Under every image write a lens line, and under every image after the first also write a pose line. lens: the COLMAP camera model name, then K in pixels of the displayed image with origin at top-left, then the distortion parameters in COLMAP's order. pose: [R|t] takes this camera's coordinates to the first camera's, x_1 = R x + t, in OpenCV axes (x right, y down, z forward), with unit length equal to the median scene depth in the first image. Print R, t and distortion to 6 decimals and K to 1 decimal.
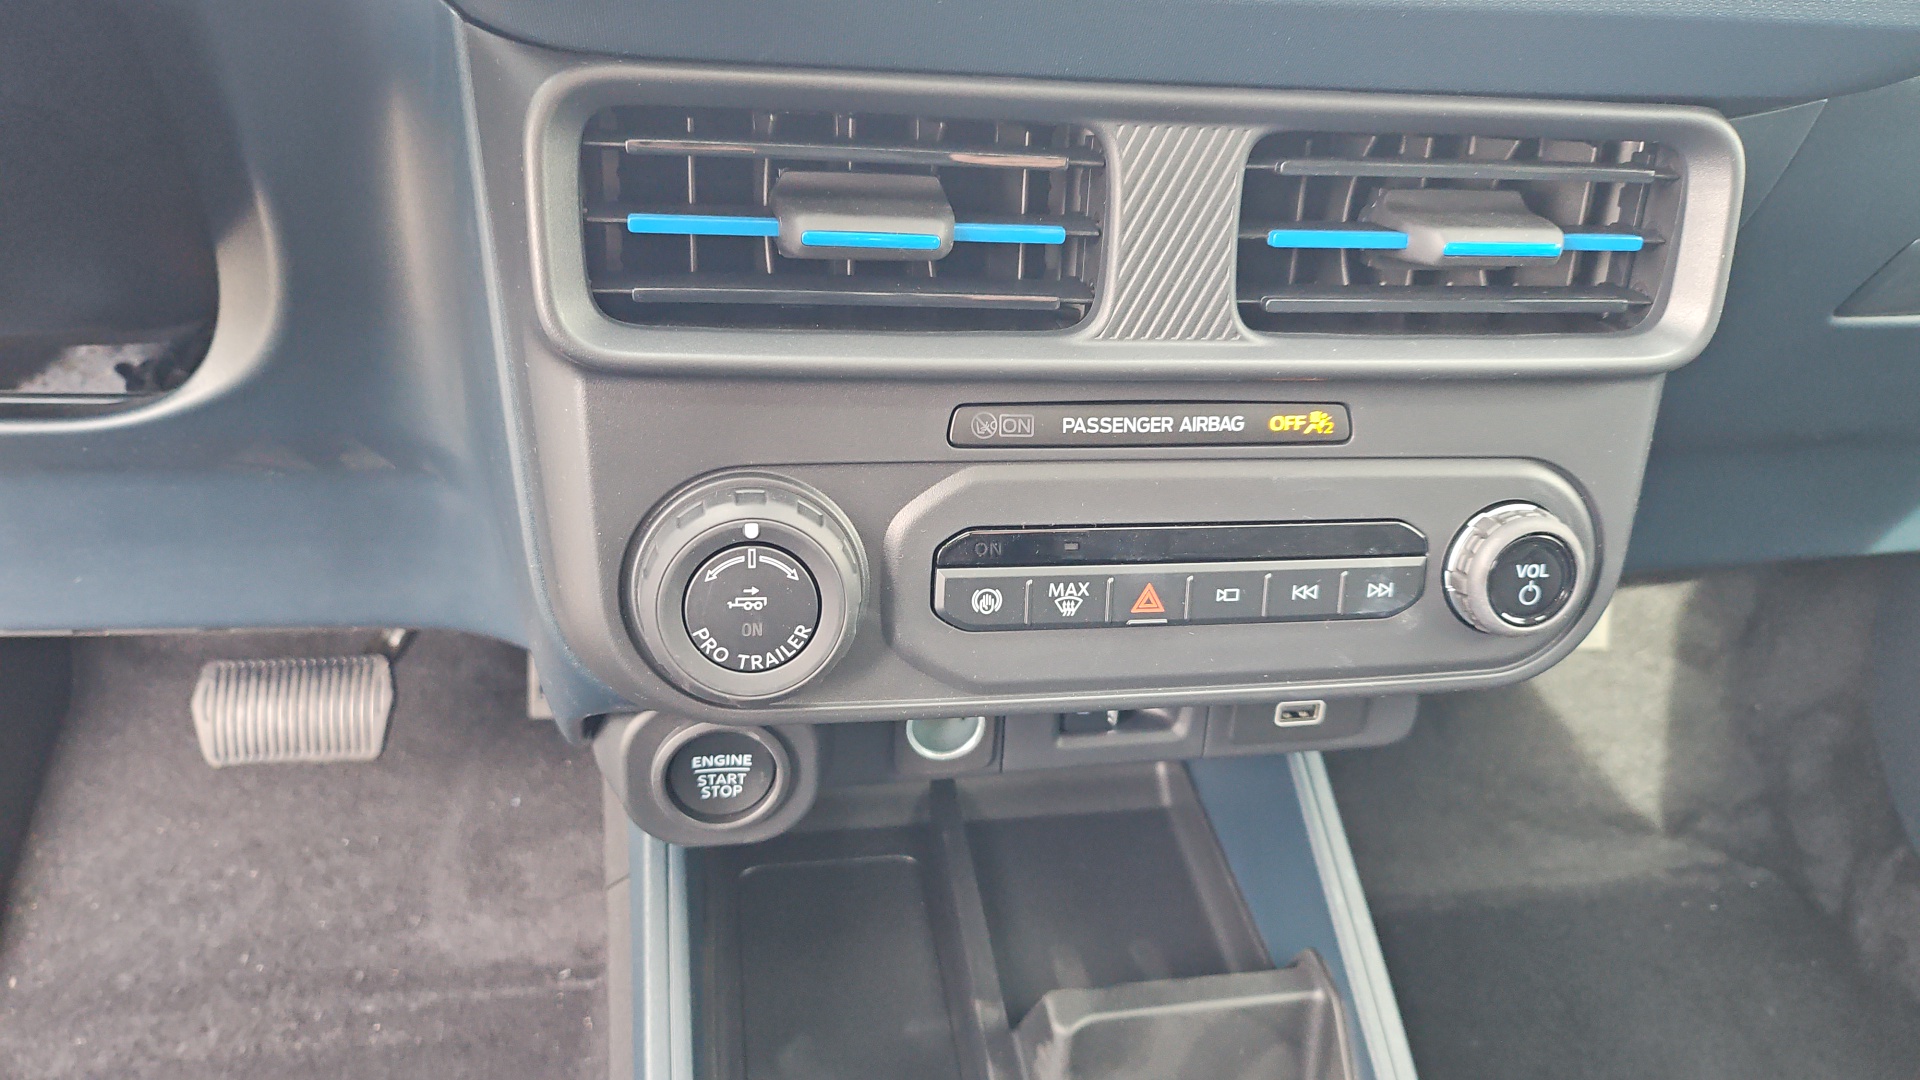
lens RADIAL K [[1436.4, 0, 960.0], [0, 1436.4, 540.0], [0, 0, 1]] dist [0.025076, -0.063026]
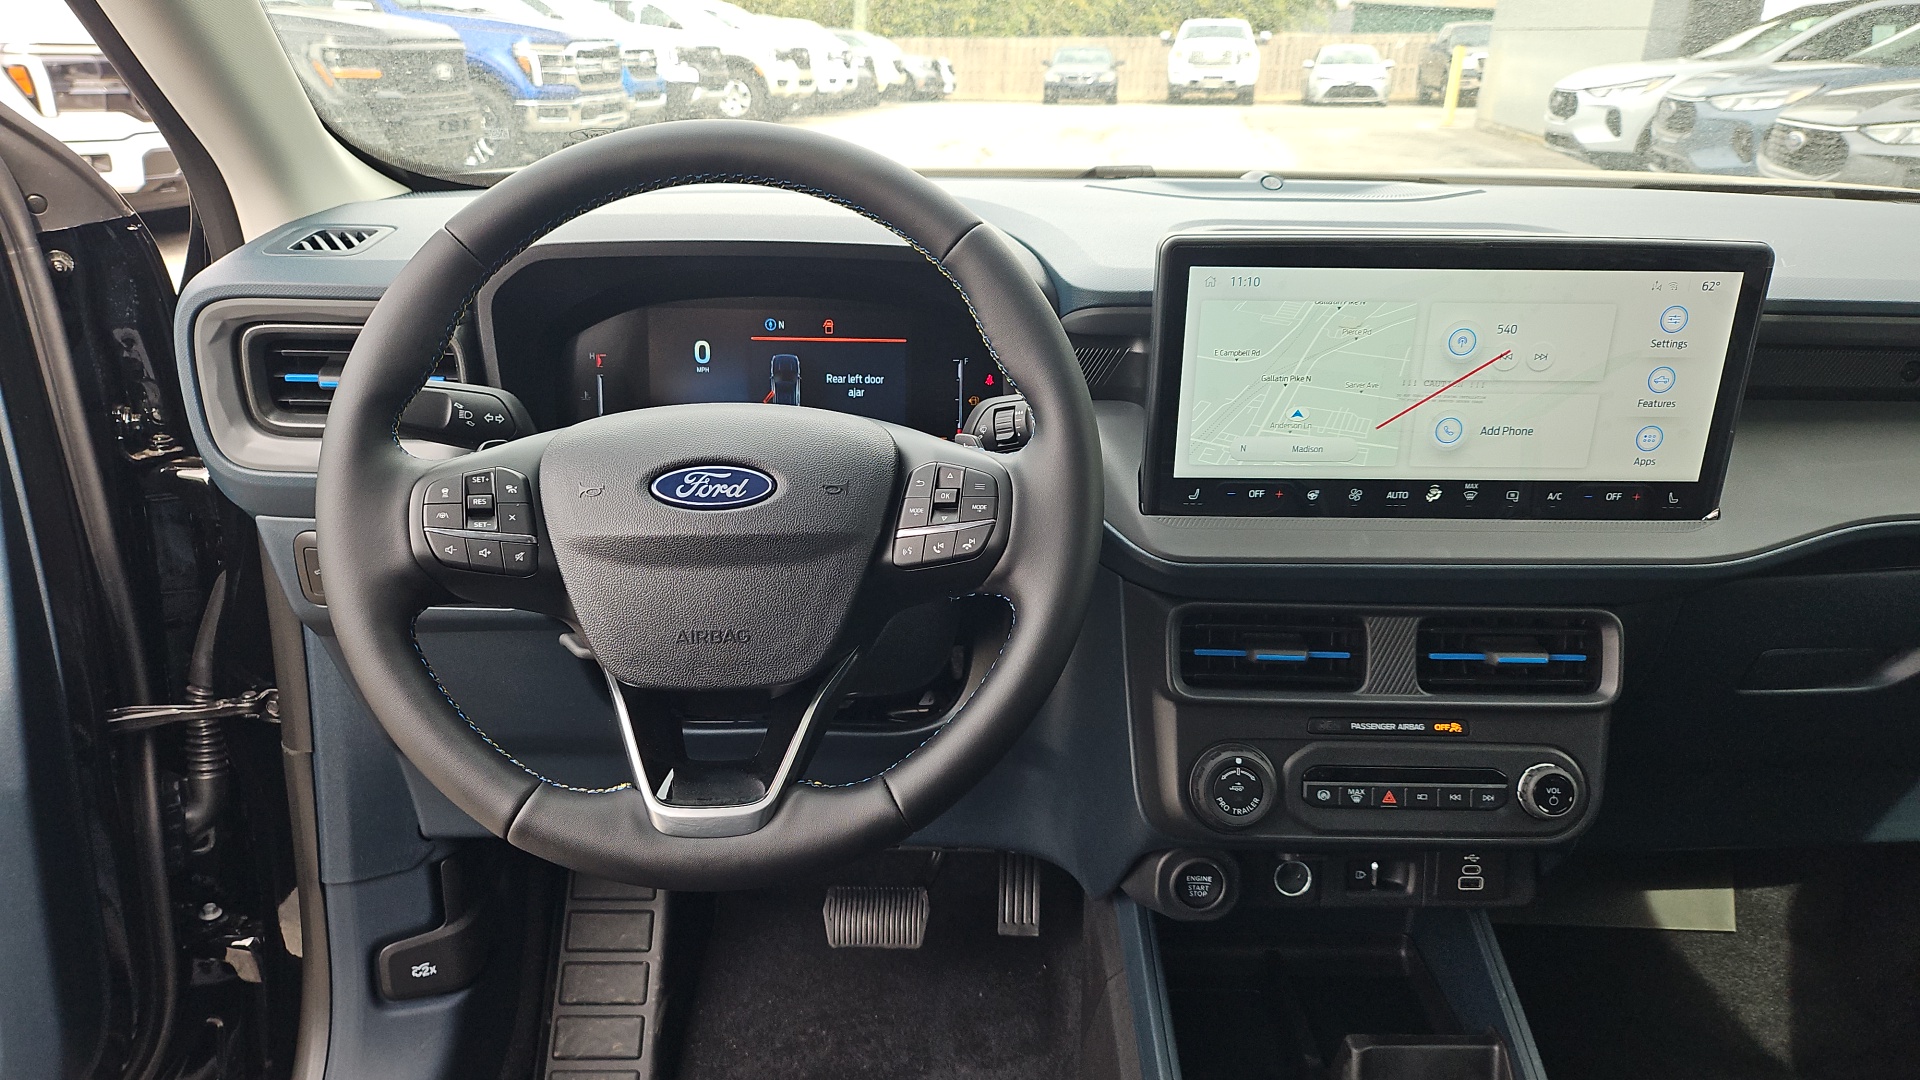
lens RADIAL K [[1369.0, 0, 960.0], [0, 1369.0, 540.0], [0, 0, 1]] dist [0.064732, -0.061917]
pose [[0.987298, -0.015378, -0.158134, -0.215066], [-0.027075, 0.964462, -0.262831, 0.253139], [0.156556, 0.263775, 0.951795, -1.487101]]
